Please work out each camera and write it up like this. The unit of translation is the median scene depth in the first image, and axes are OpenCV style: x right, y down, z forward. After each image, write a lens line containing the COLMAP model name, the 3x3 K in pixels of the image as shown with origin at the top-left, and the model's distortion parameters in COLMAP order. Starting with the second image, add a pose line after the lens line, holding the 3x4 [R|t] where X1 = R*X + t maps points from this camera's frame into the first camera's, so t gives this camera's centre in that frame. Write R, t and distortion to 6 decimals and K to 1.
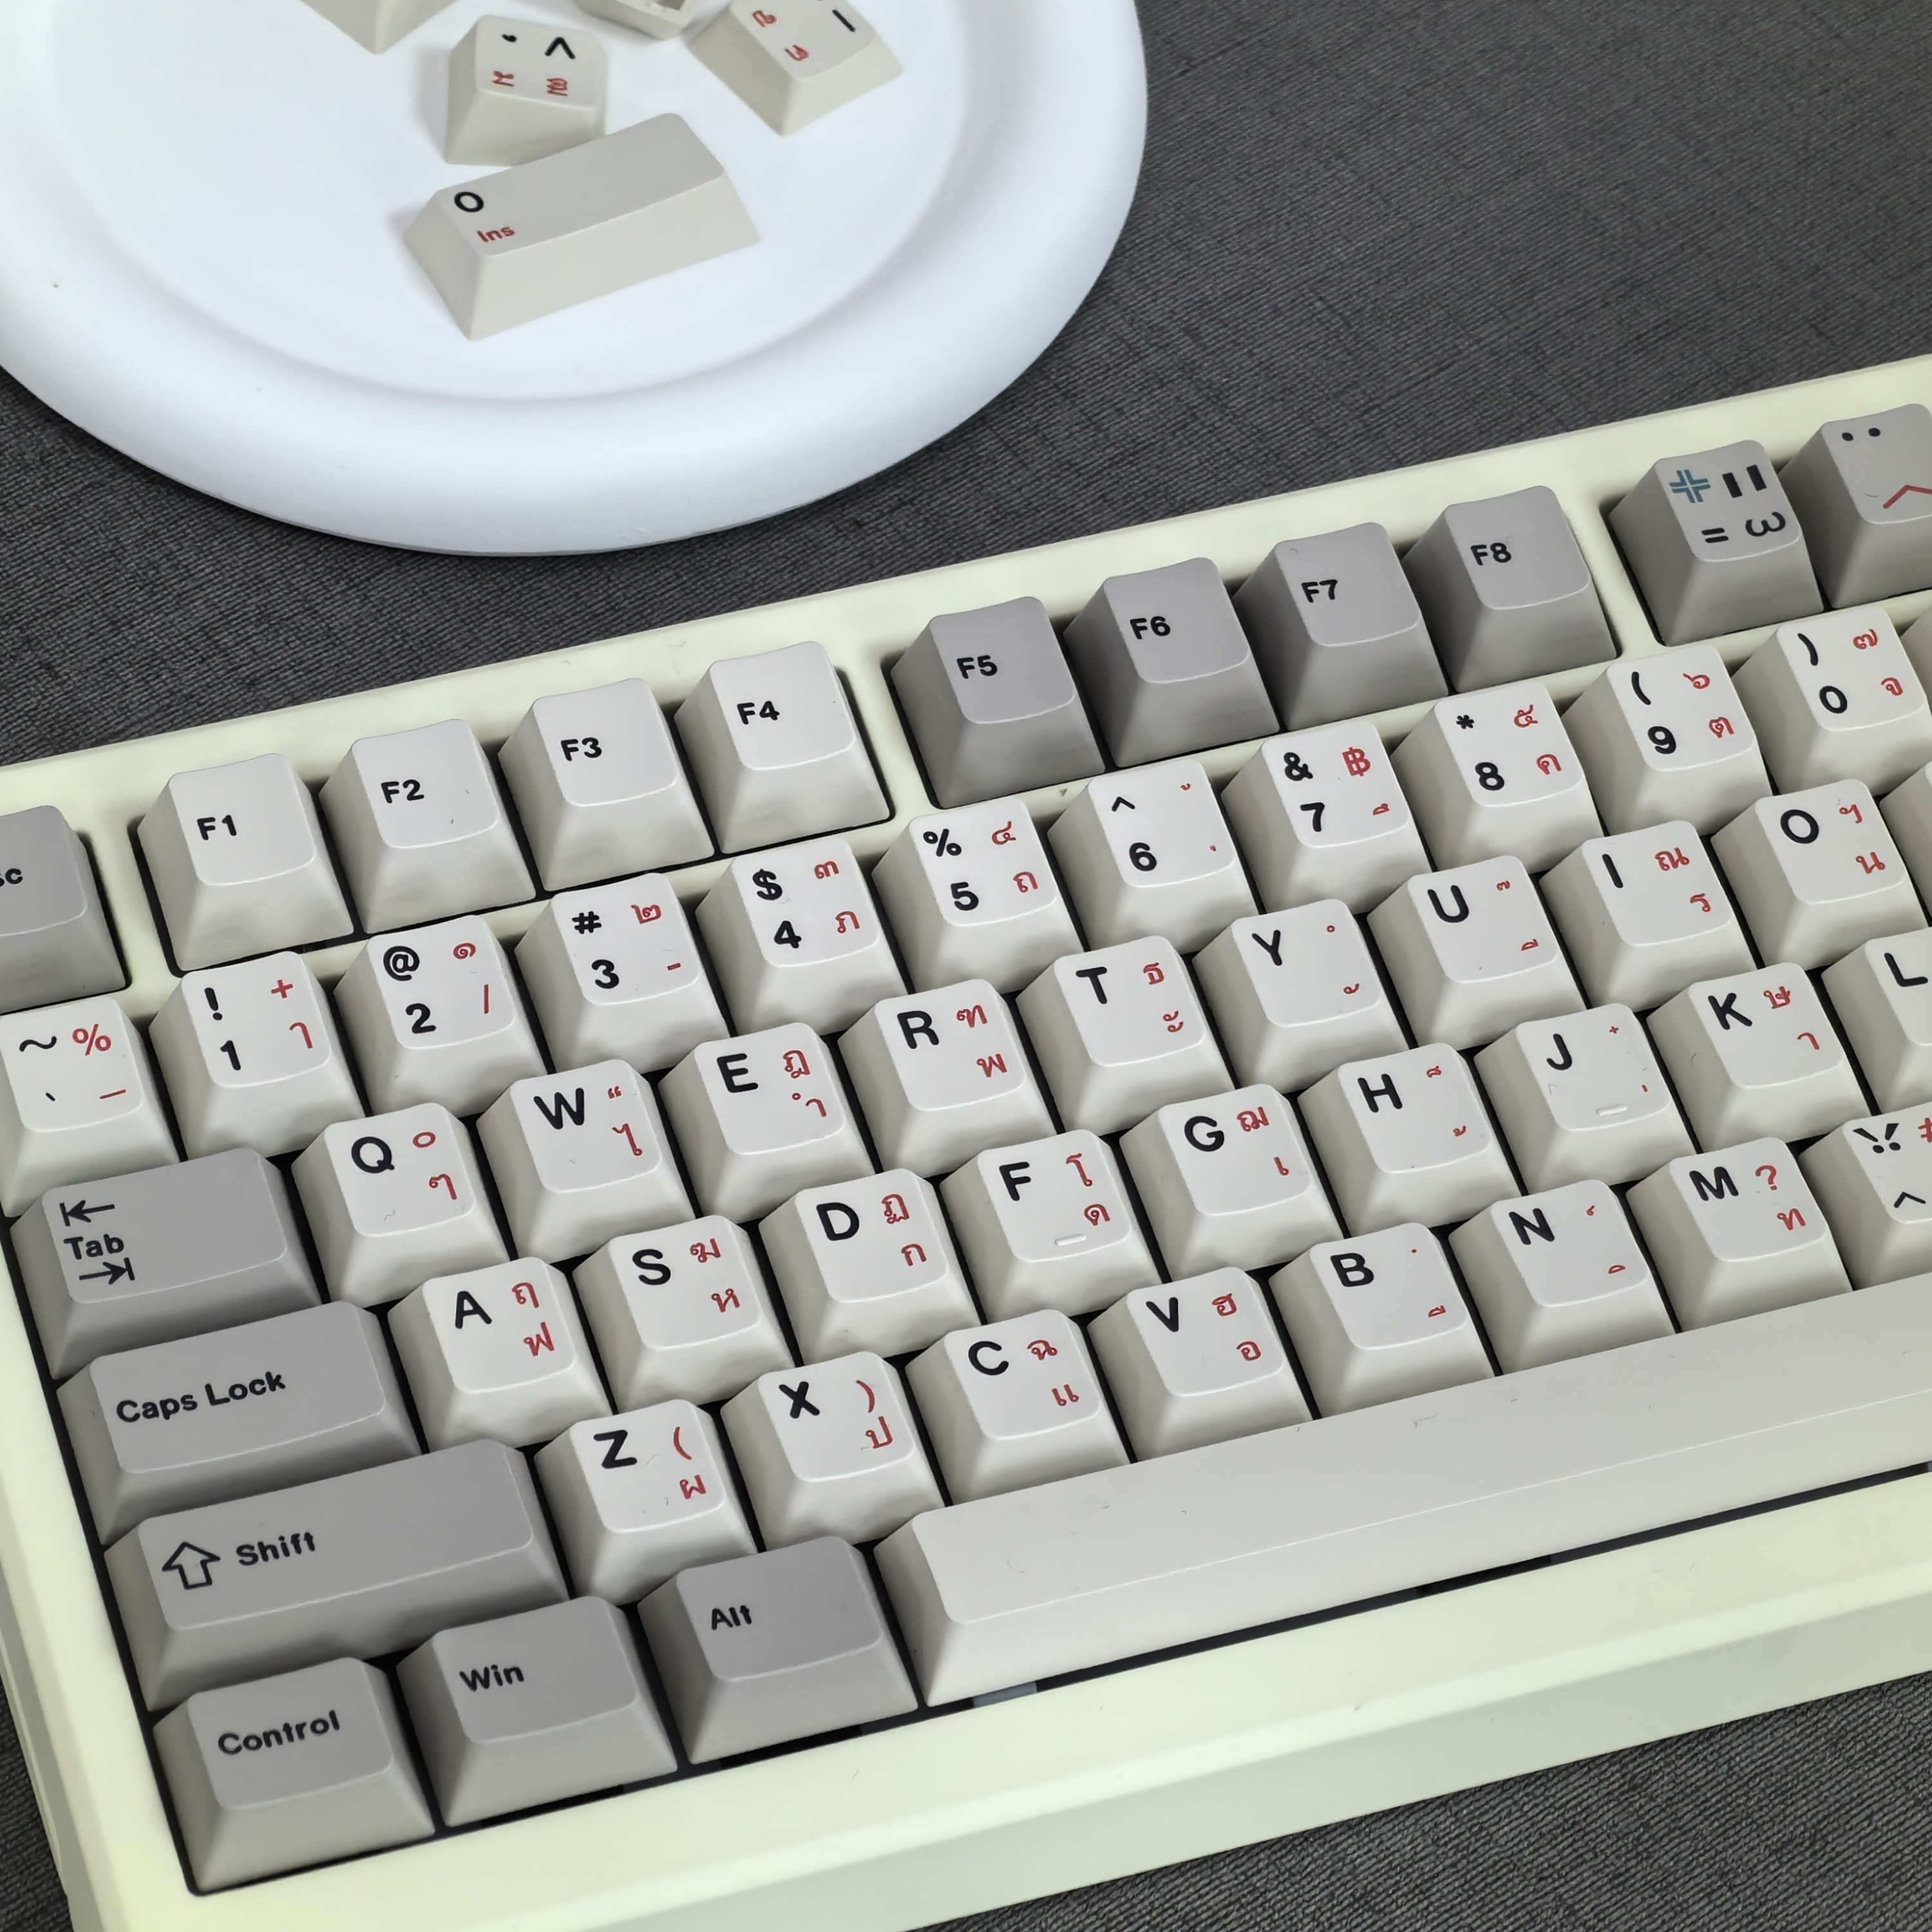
lens RADIAL K [[7242.6, 0, 966.0], [0, 7242.6, 966.0], [0, 0, 1]] dist [0.186796, 1.073009]
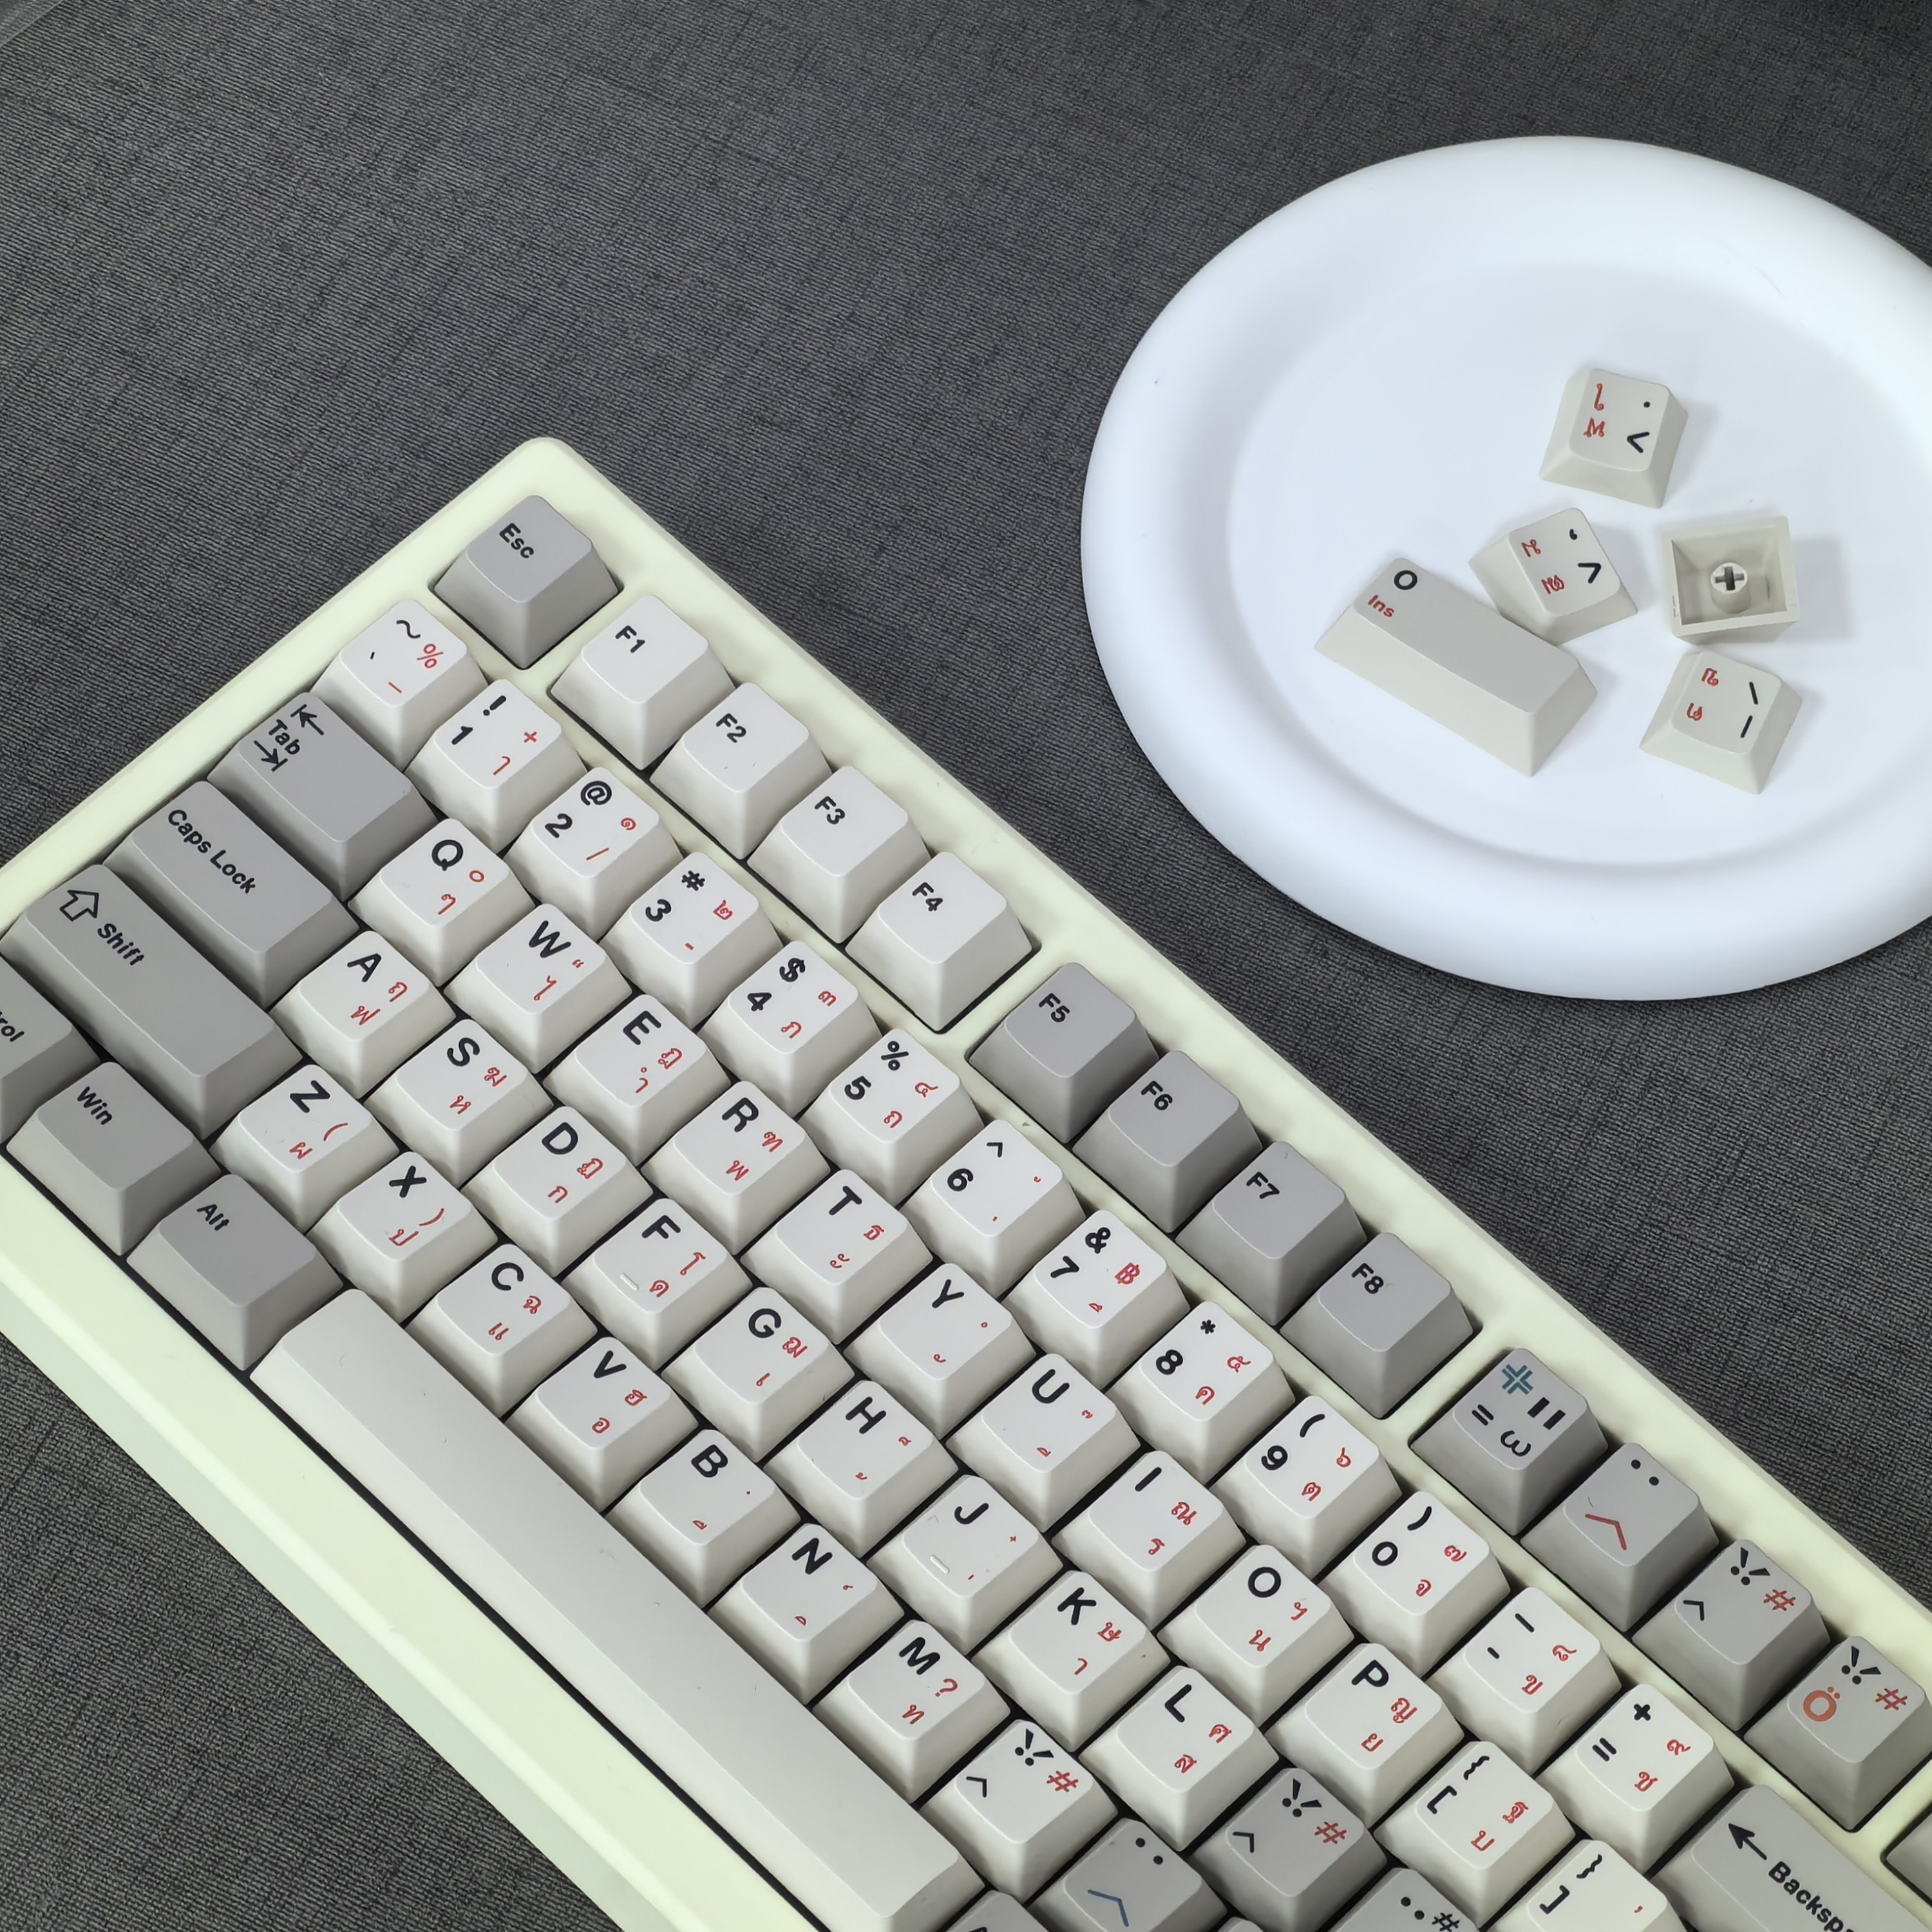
lens RADIAL K [[7242.6, 0, 966.0], [0, 7242.6, 966.0], [0, 0, 1]] dist [0.186796, 1.073009]
pose [[0.456408, 0.735196, -0.501177, 0.648037], [-0.721616, 0.635374, 0.274899, -0.397420], [0.520540, 0.236192, 0.820519, -0.061809]]
